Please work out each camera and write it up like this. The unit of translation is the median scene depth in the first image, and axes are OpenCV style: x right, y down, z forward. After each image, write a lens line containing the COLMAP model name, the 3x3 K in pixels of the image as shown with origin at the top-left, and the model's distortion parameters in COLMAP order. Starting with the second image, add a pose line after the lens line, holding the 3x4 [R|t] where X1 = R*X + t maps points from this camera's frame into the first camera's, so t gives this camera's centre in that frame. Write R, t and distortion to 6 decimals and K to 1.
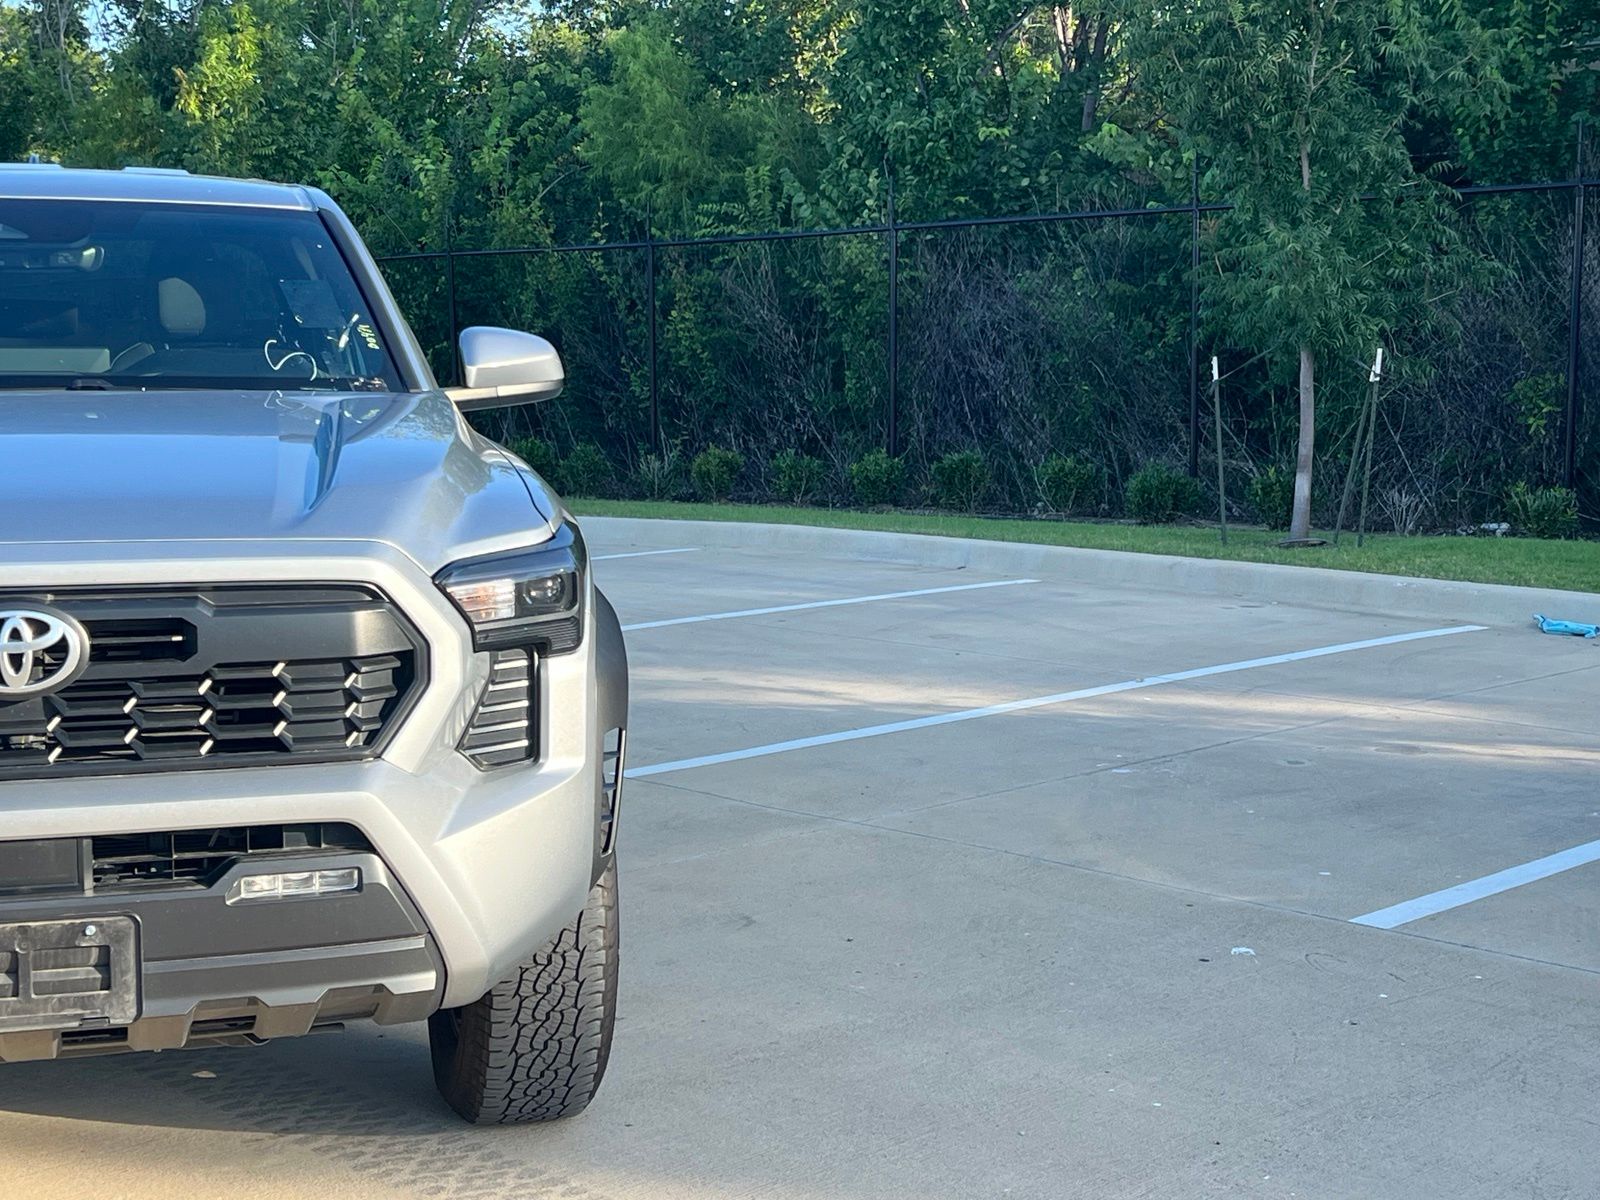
lens RADIAL K [[2476.4, 0, 794.6], [0, 2476.4, 612.4], [0, 0, 1]] dist [0.128818, 0.000000]
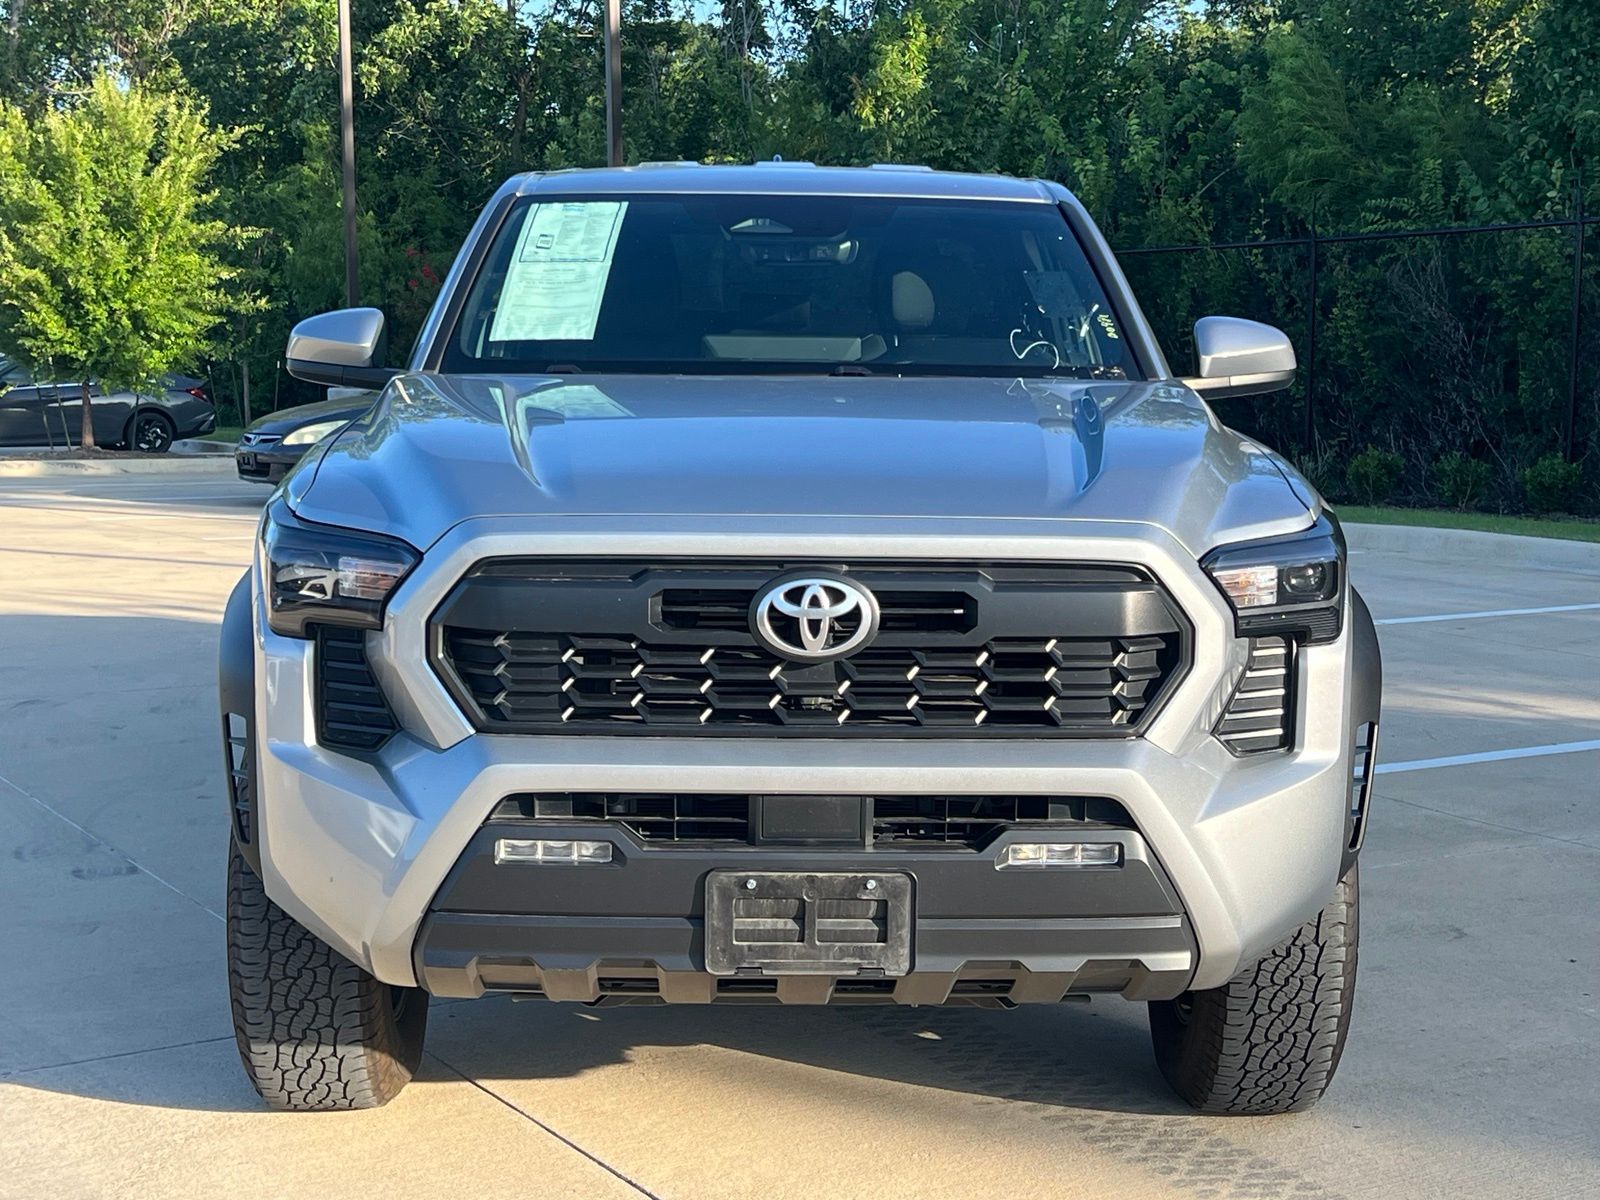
lens RADIAL K [[2476.4, 0, 802.1], [0, 2476.4, 593.9], [0, 0, 1]] dist [0.128818, 0.000000]
pose [[0.968237, 0.037919, -0.247141, -0.040235], [-0.039583, 0.999215, -0.001765, 0.005543], [0.246880, 0.011492, 0.968978, -0.014045]]
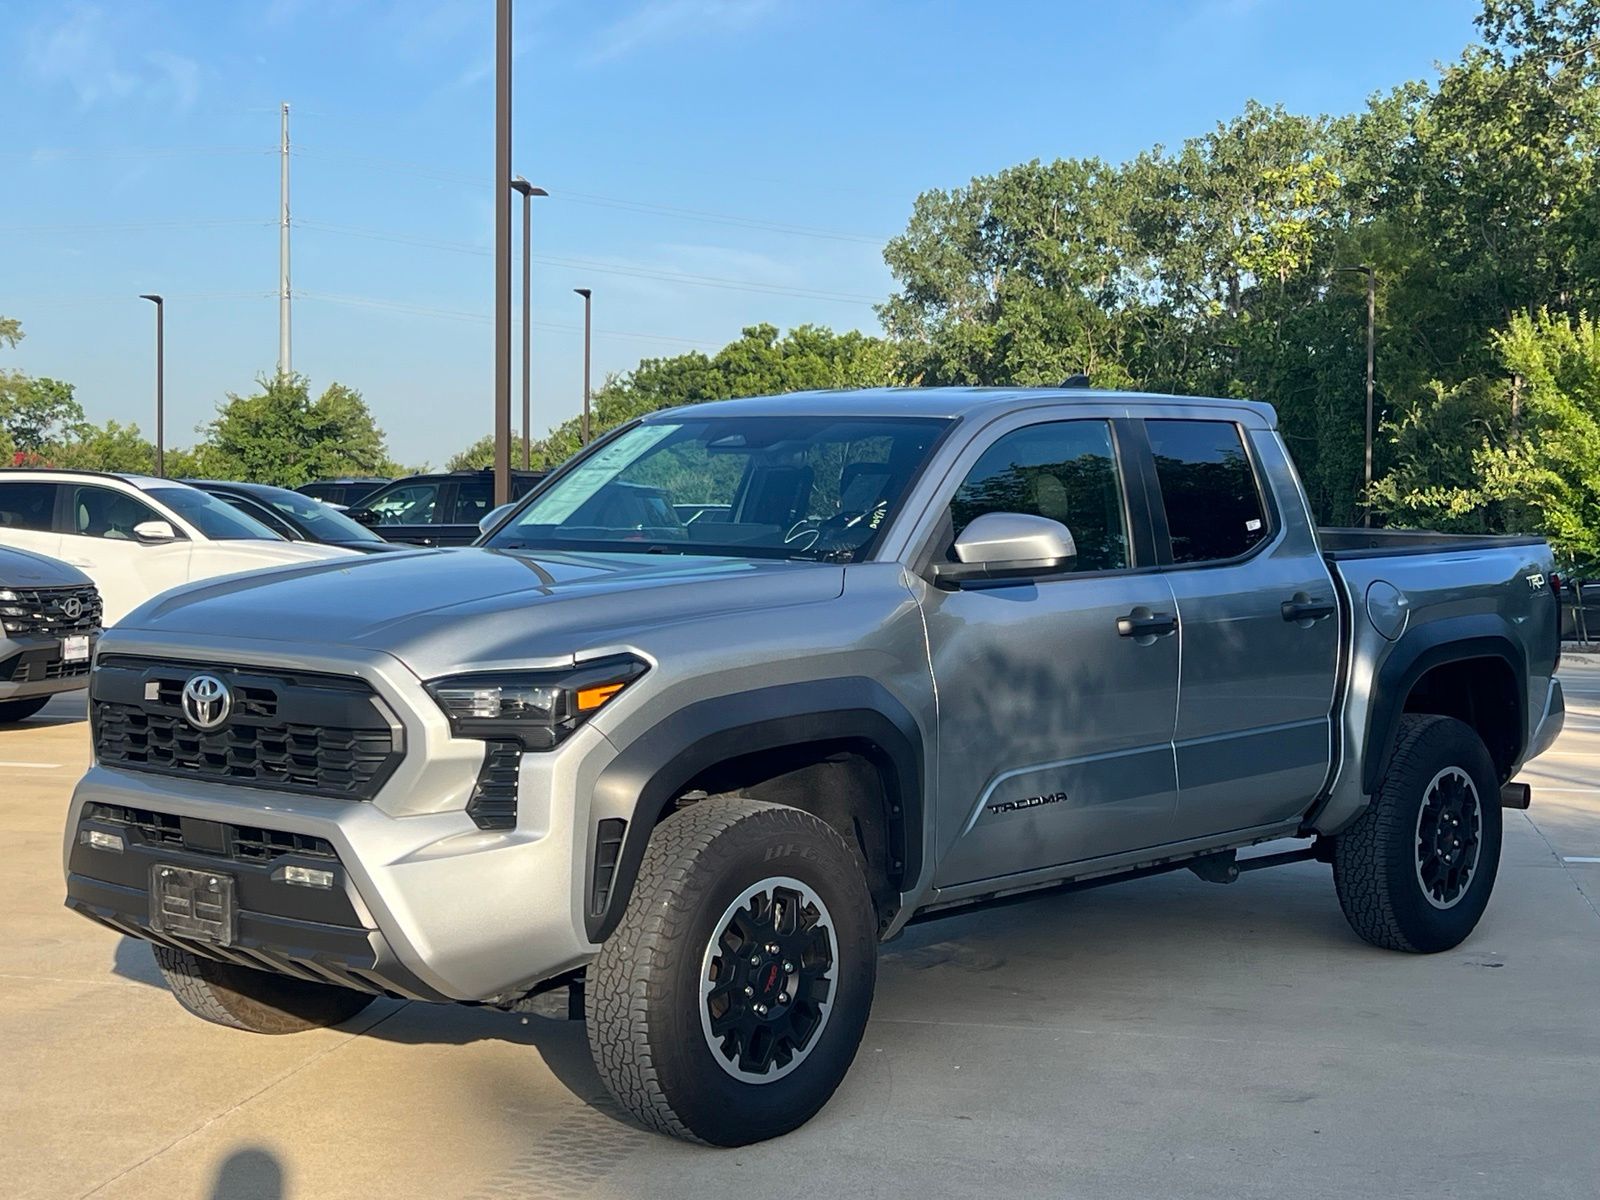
lens RADIAL K [[2476.4, 0, 806.2], [0, 2476.4, 602.1], [0, 0, 1]] dist [0.128818, 0.000000]
pose [[0.554900, 0.048461, -0.830504, 0.884409], [-0.115184, 0.993162, -0.019007, -0.044163], [0.823904, 0.106208, 0.556688, 0.297482]]
